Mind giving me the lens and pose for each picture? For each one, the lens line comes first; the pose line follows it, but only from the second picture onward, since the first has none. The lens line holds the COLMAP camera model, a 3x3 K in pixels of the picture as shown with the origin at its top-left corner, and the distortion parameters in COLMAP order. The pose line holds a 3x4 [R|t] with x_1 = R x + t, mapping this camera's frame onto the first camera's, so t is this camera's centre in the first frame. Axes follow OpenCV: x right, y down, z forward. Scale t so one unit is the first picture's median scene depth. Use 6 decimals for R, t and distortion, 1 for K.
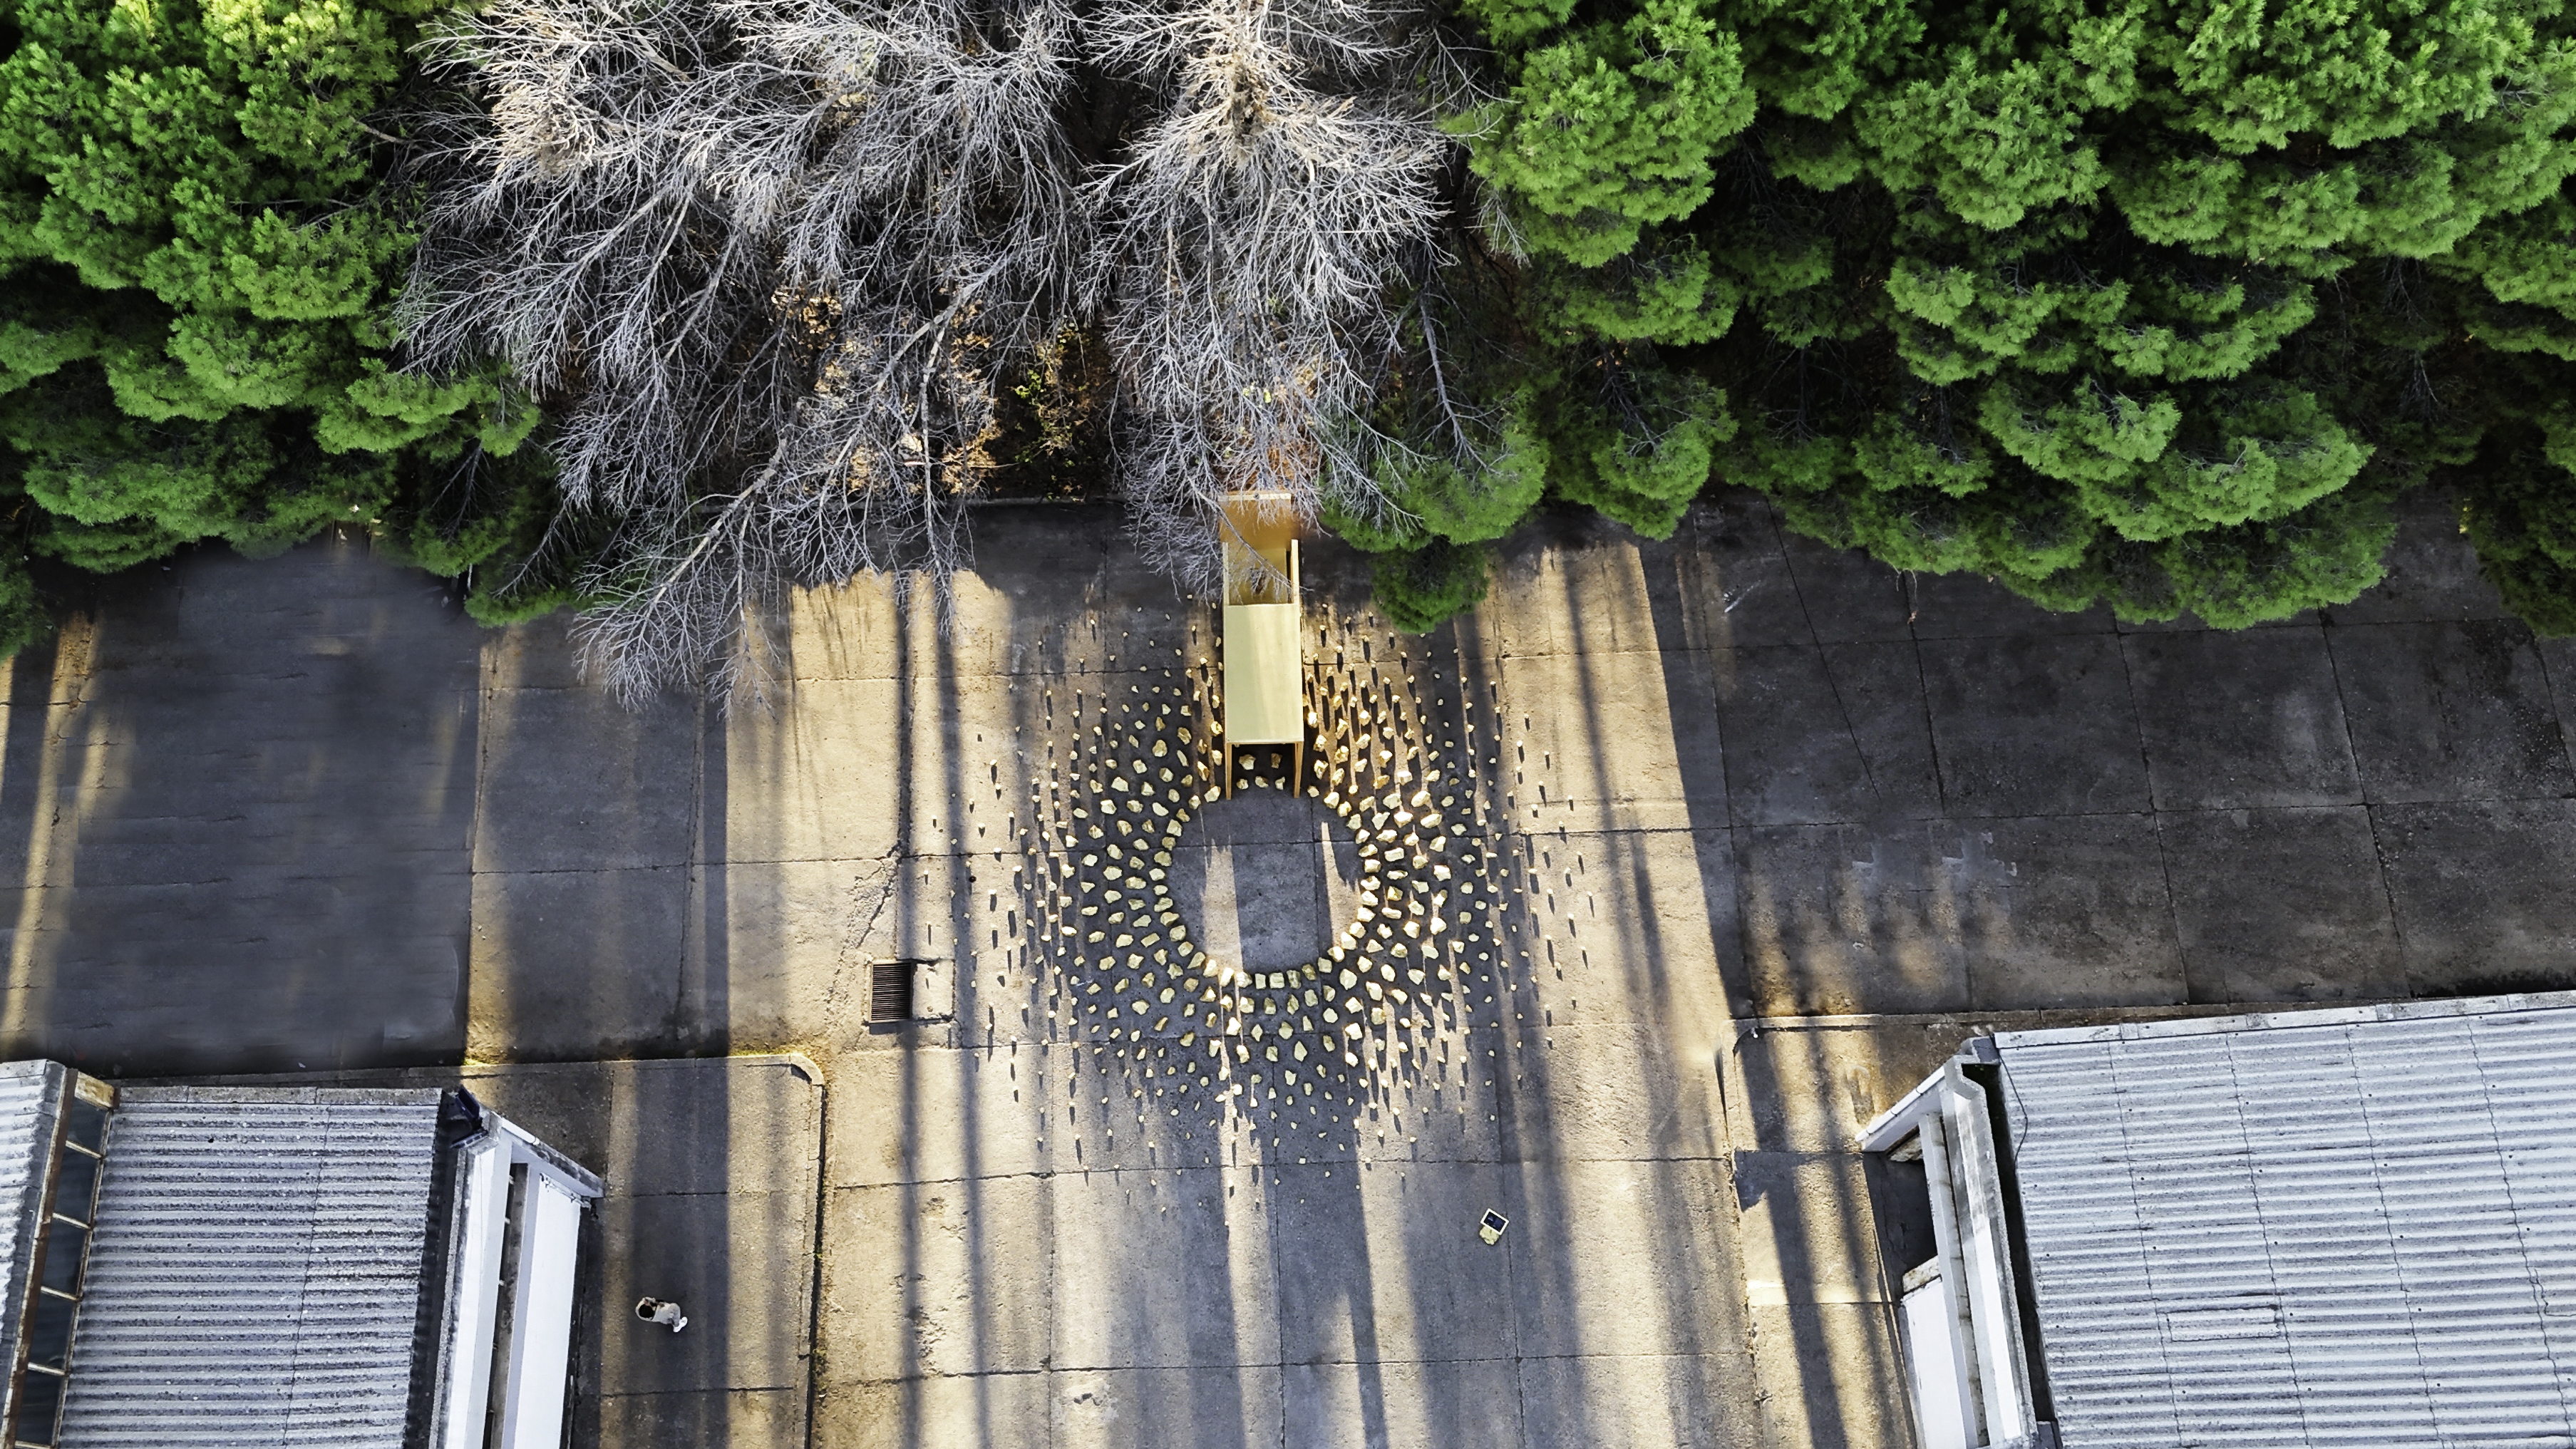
lens RADIAL K [[1887.4, 0, 1286.0], [0, 1887.4, 722.3], [0, 0, 1]] dist [0.036013, -0.009915]
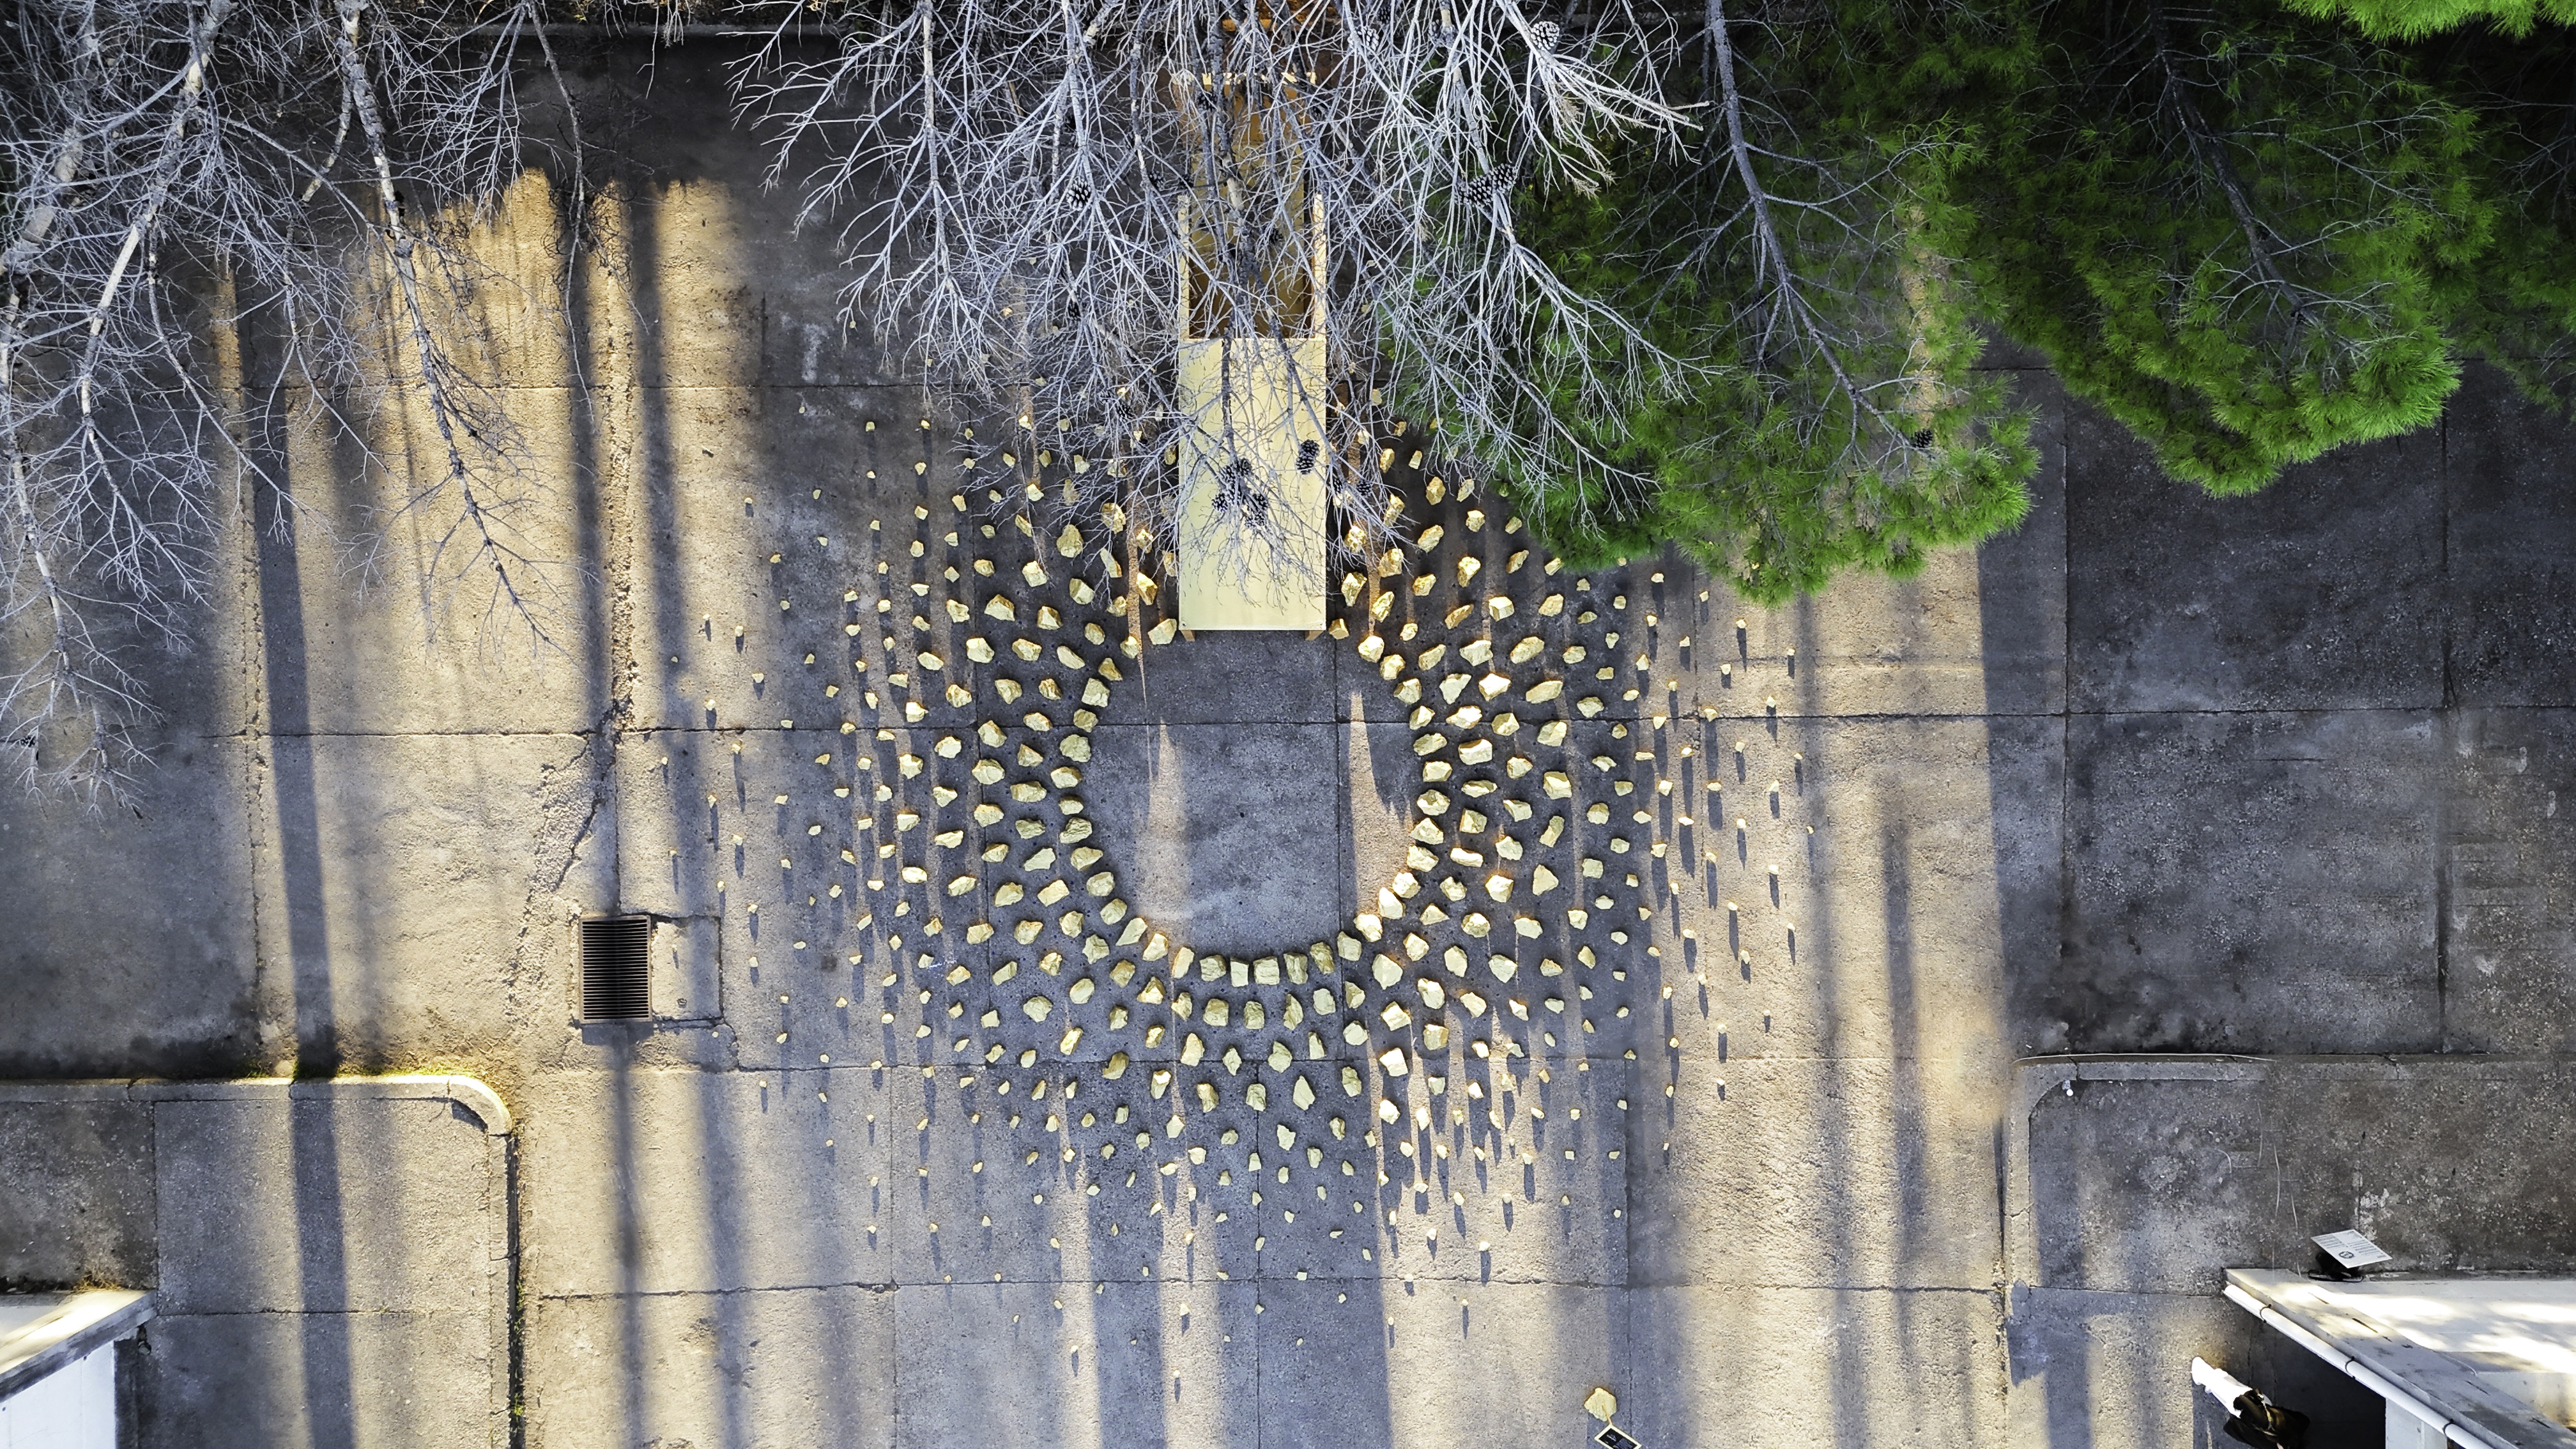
lens RADIAL K [[1887.5, 0, 1293.0], [0, 1887.5, 728.8], [0, 0, 1]] dist [0.036013, -0.009915]
pose [[0.999678, 0.025348, 0.000913, 0.000742], [-0.023812, 0.925508, 0.377980, -0.155656], [0.008736, -0.377880, 0.925813, 0.475604]]
